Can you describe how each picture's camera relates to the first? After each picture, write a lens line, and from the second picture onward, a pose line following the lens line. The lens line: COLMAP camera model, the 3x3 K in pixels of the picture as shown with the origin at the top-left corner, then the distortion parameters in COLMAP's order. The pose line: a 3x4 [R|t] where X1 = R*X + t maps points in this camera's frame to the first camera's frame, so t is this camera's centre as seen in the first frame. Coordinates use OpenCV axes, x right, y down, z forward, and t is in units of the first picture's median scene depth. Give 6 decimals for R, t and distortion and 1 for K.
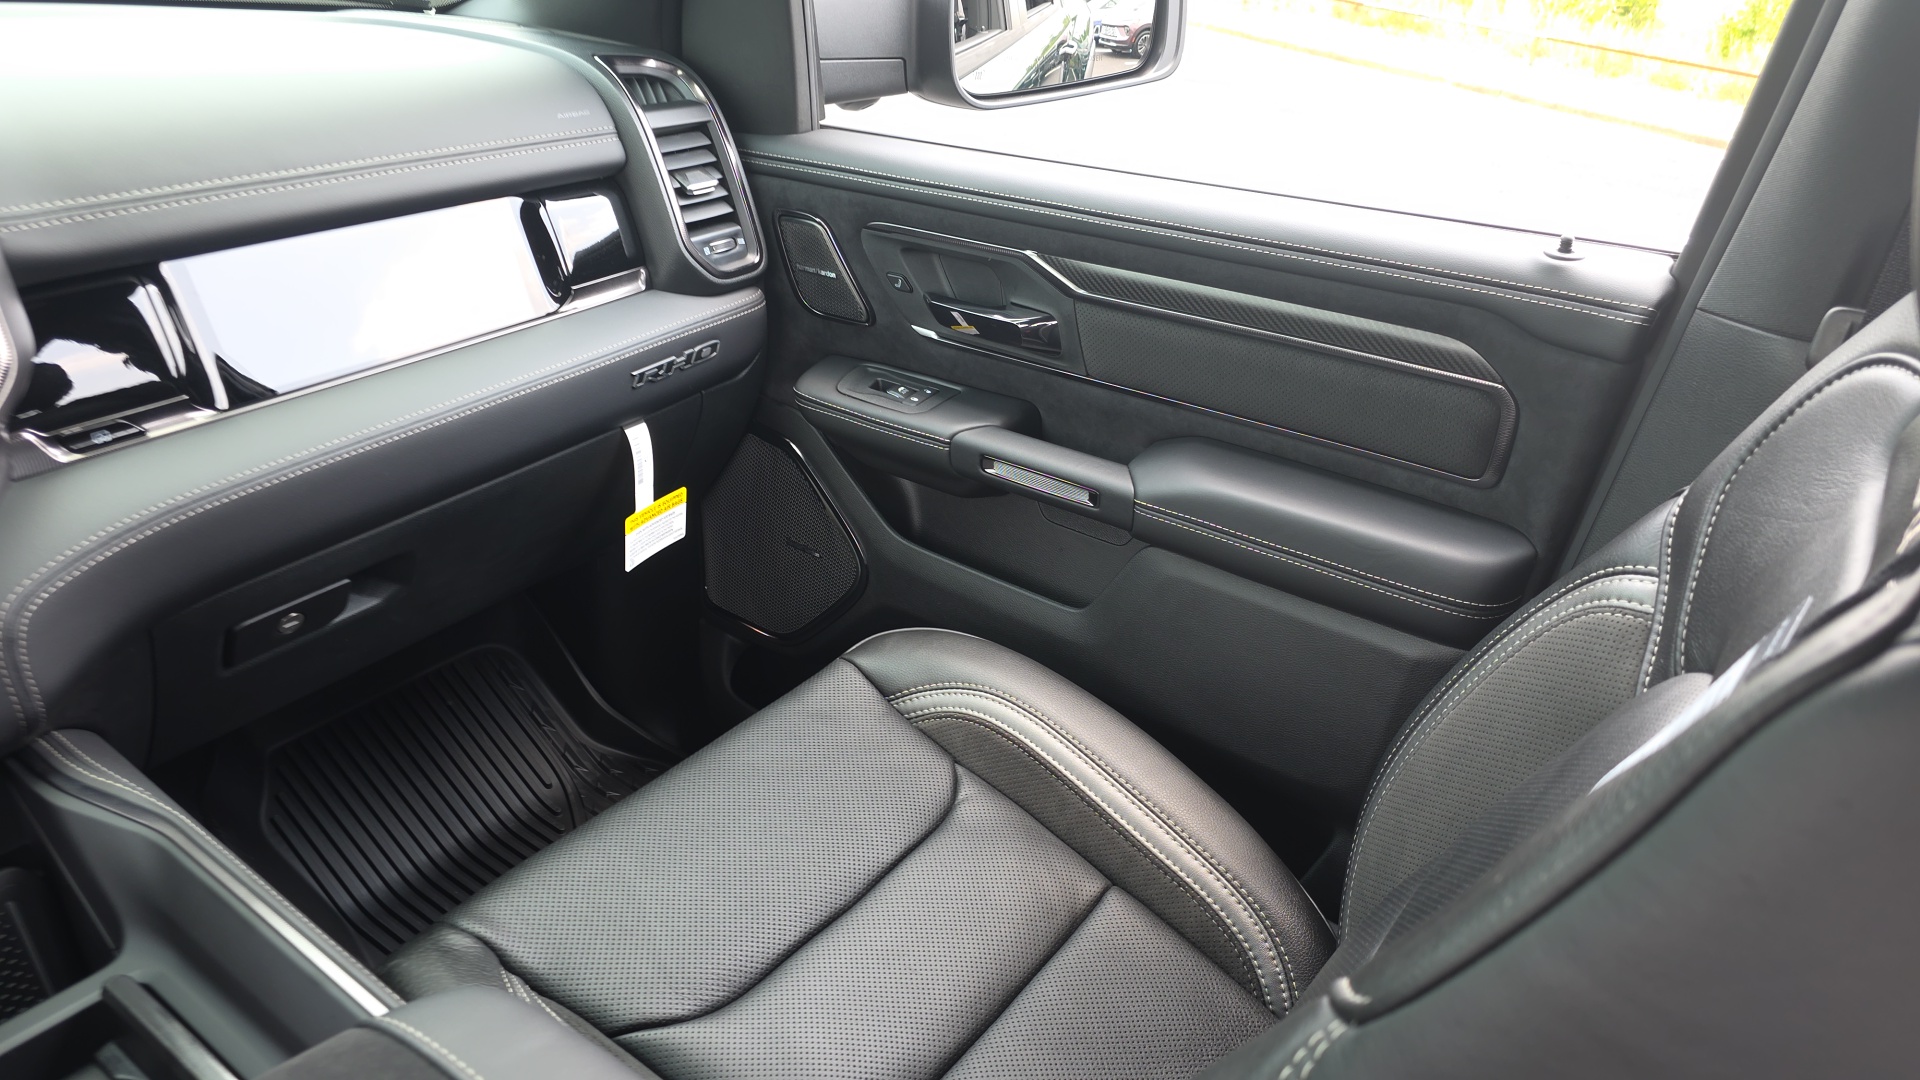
lens RADIAL K [[1292.0, 0, 977.4], [0, 1292.0, 529.4], [0, 0, 1]] dist [0.061766, -0.065688]
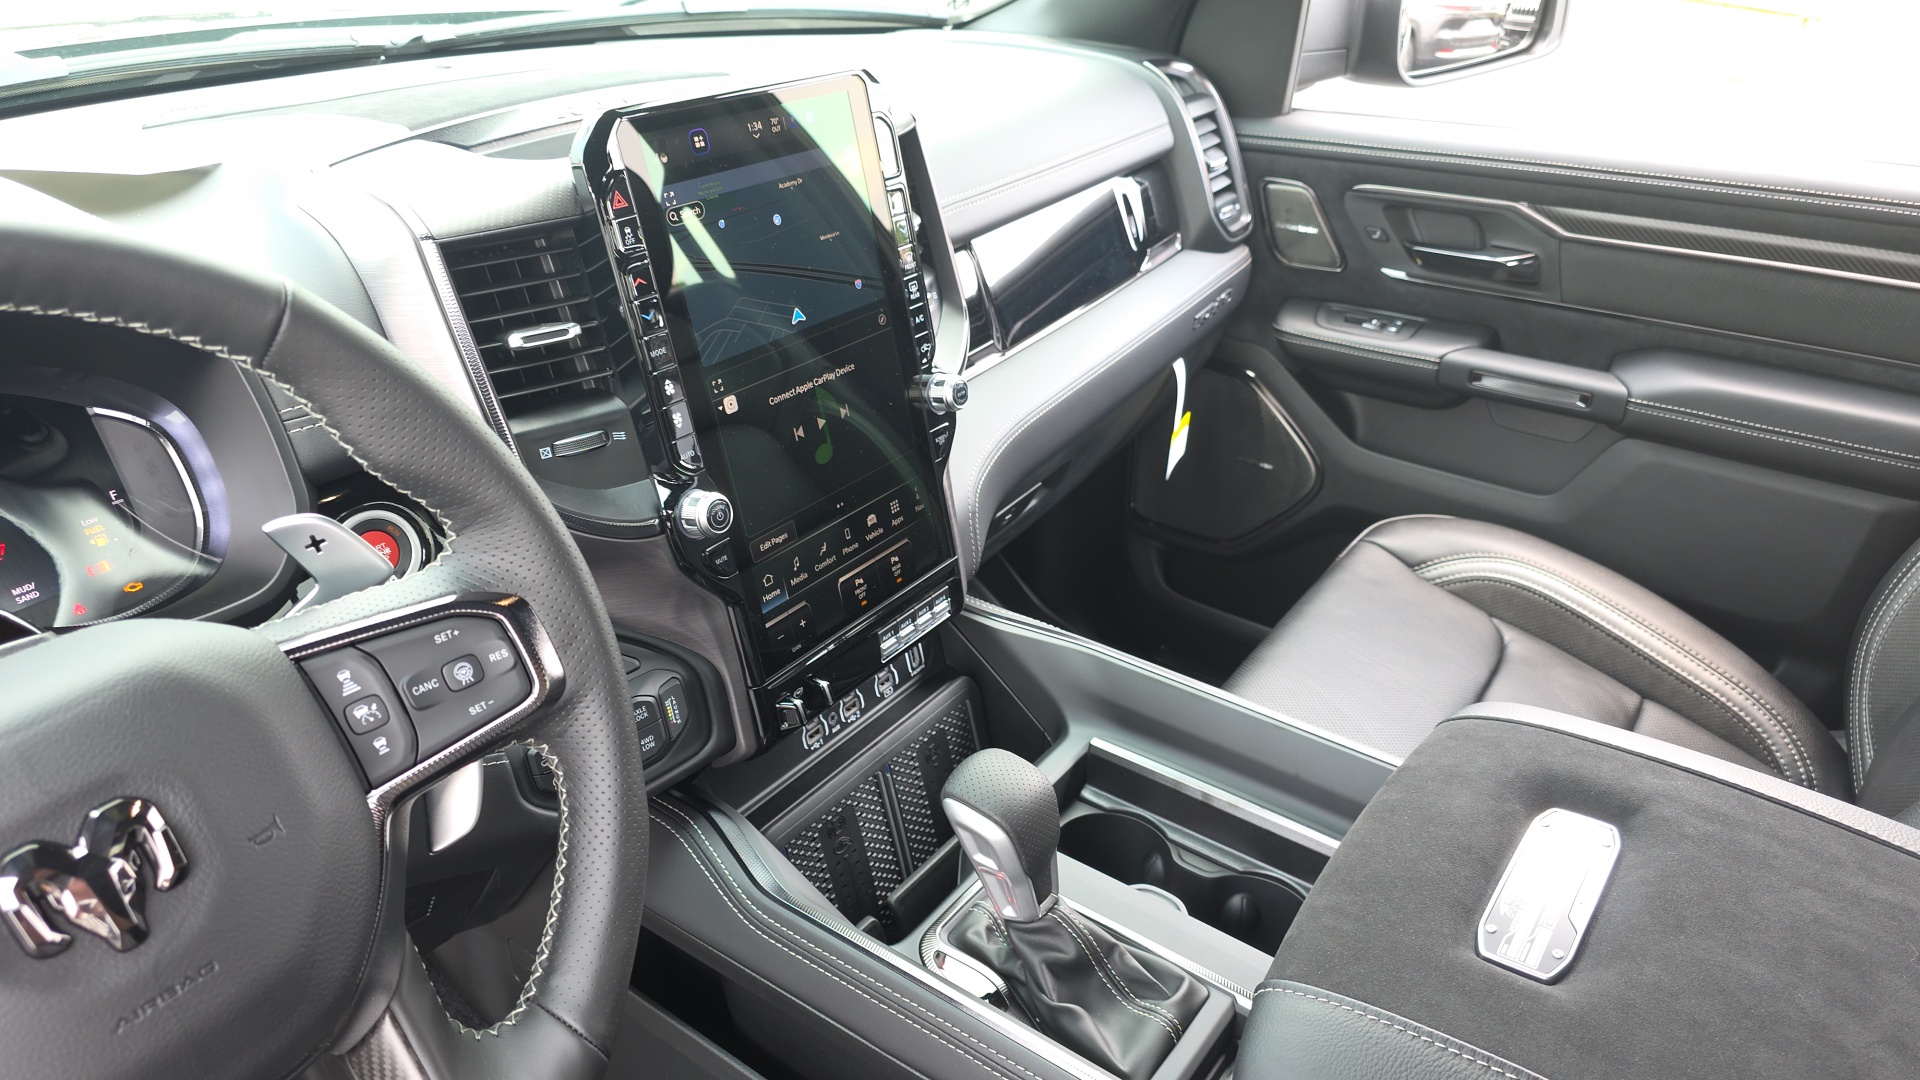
lens RADIAL K [[1292.0, 0, 962.1], [0, 1292.0, 537.2], [0, 0, 1]] dist [0.061766, -0.065688]
pose [[0.999260, -0.037883, -0.006613, -0.494525], [0.038071, 0.998790, 0.031136, 0.044565], [0.005426, -0.031365, 0.999493, -0.257067]]
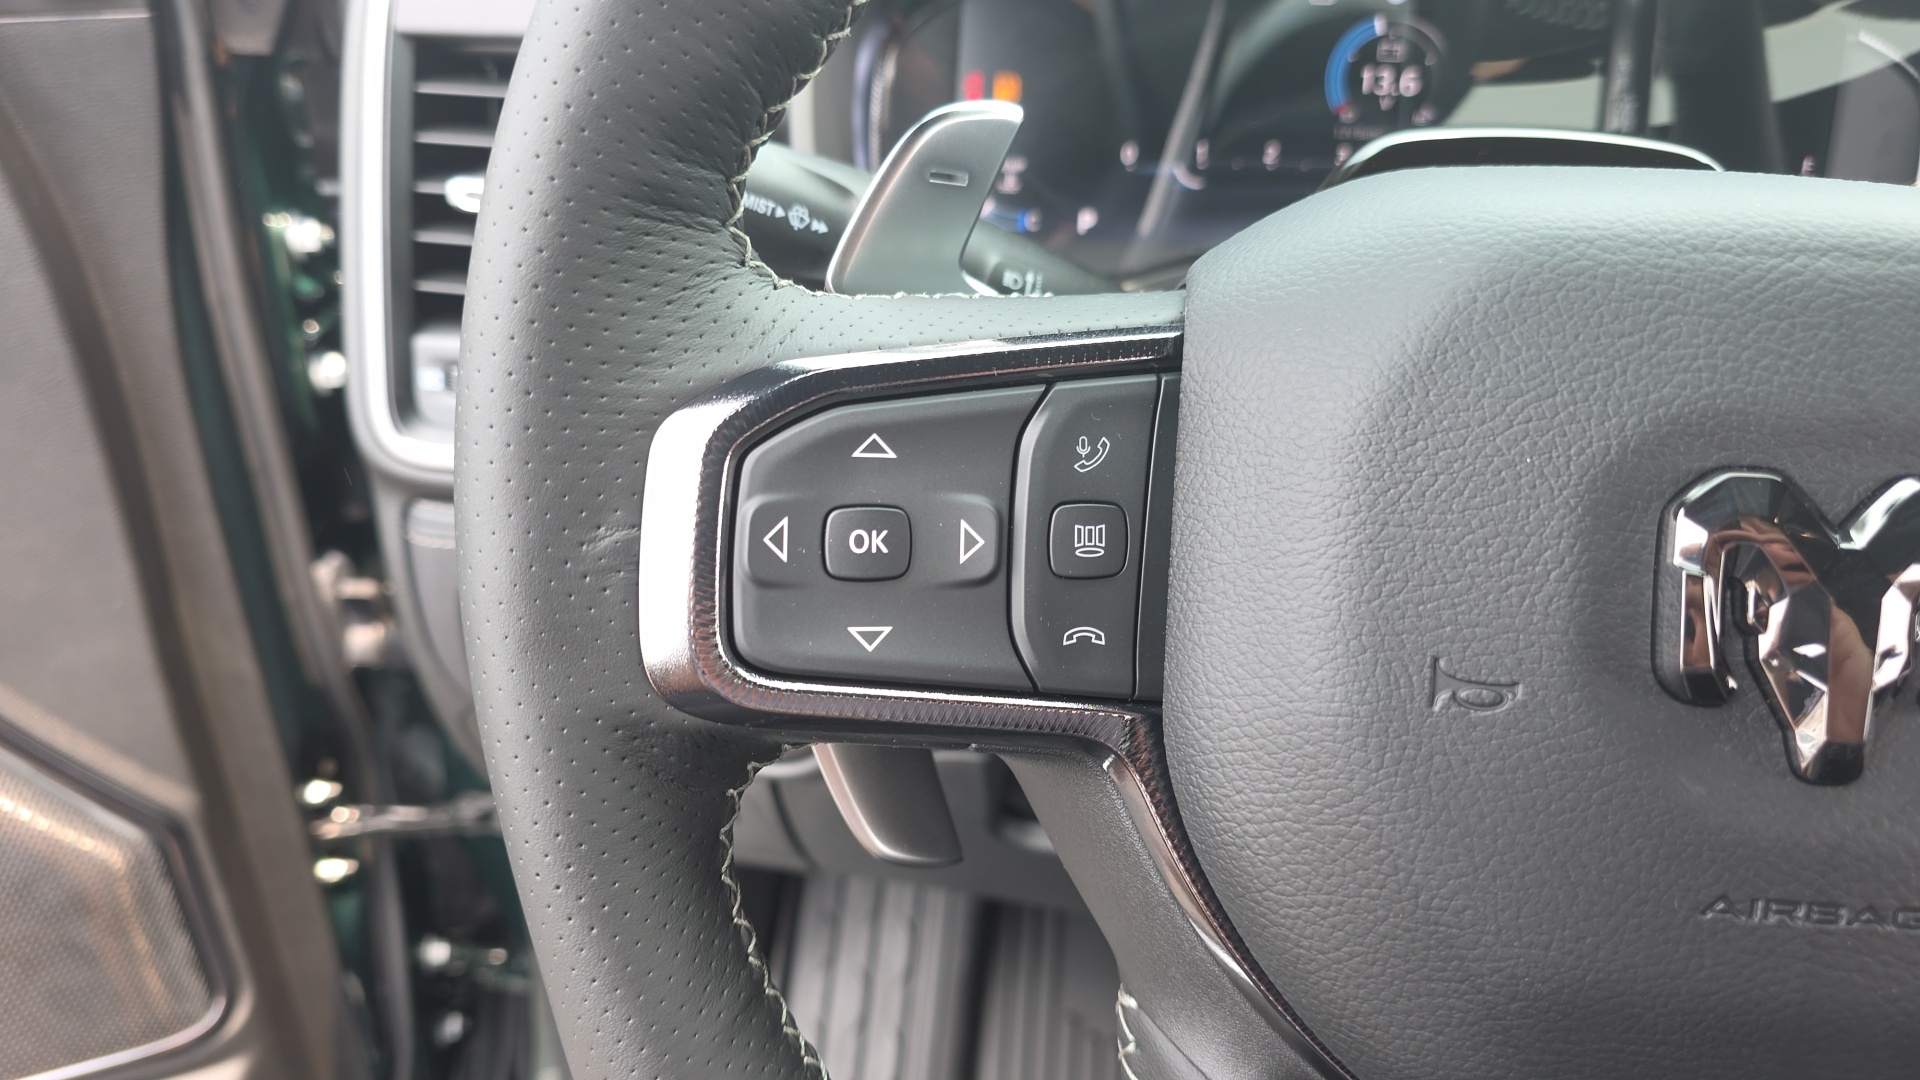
lens RADIAL K [[1292.0, 0, 926.4], [0, 1292.0, 534.0], [0, 0, 1]] dist [0.061766, -0.065688]
pose [[0.518836, 0.427131, -0.740519, -0.681140], [-0.383527, 0.890465, 0.244906, 0.135952], [0.764013, 0.156943, 0.625822, -0.092159]]
